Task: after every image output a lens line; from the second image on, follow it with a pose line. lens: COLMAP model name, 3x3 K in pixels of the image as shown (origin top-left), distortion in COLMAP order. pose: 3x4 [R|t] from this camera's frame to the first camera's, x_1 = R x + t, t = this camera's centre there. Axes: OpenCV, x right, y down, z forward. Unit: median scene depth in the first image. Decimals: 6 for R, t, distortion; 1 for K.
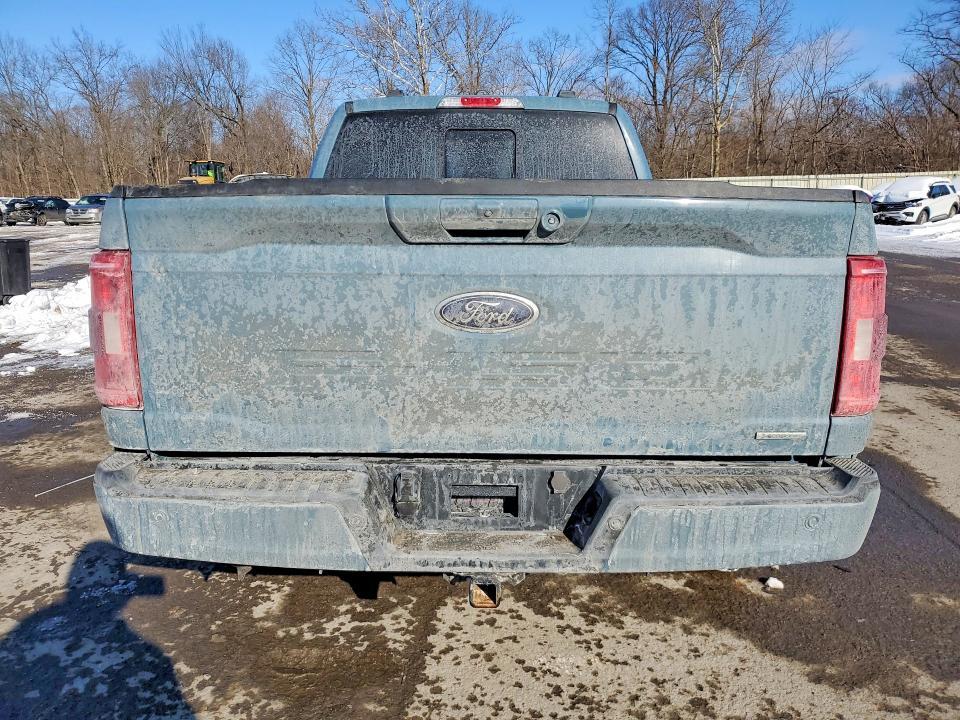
lens RADIAL K [[730.8, 0, 476.9], [0, 730.8, 357.7], [0, 0, 1]] dist [0.013865, 0.005342]
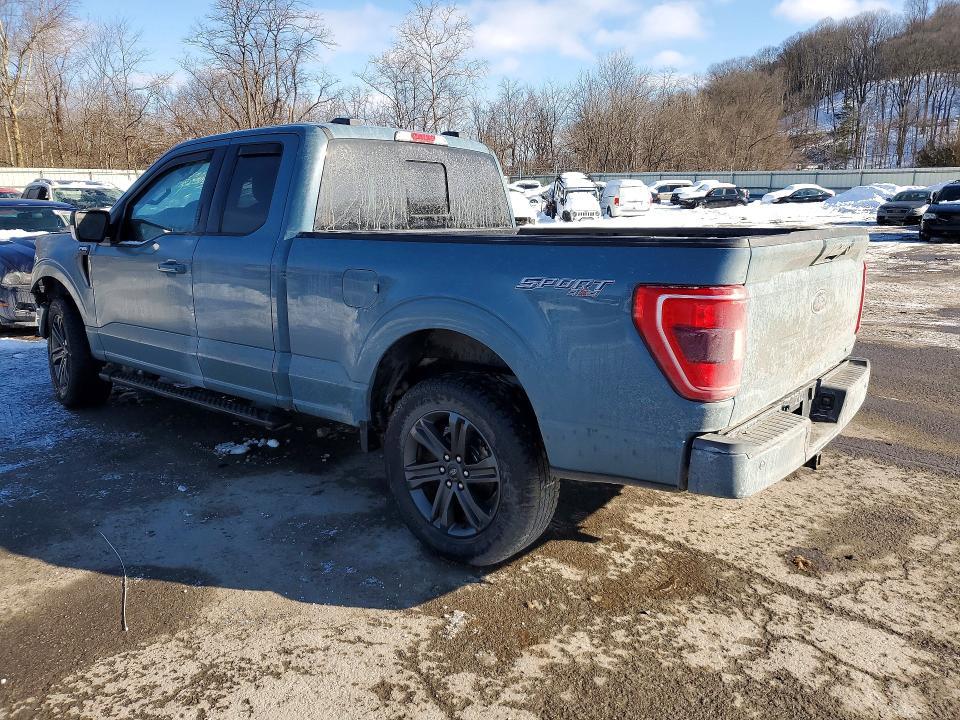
lens RADIAL K [[713.8, 0, 481.1], [0, 713.8, 361.4], [0, 0, 1]] dist [0.004860, 0.003558]
pose [[0.643233, -0.163901, 0.747922, -1.209440], [0.150429, 0.984834, 0.086446, -0.128459], [-0.750748, 0.056905, 0.658134, 0.312068]]
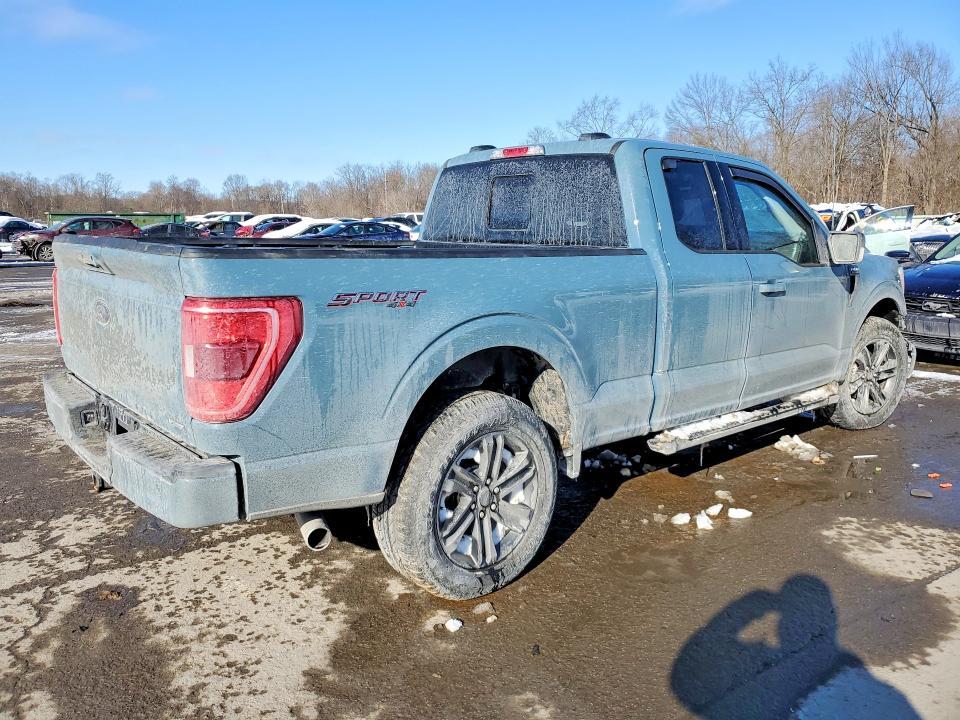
lens RADIAL K [[730.8, 0, 476.9], [0, 730.8, 357.7], [0, 0, 1]] dist [0.013865, 0.005342]
pose [[0.657685, 0.135937, -0.740926, 1.218974], [-0.153611, 0.987117, 0.044751, -0.116196], [0.737464, 0.084382, 0.670094, 0.341144]]
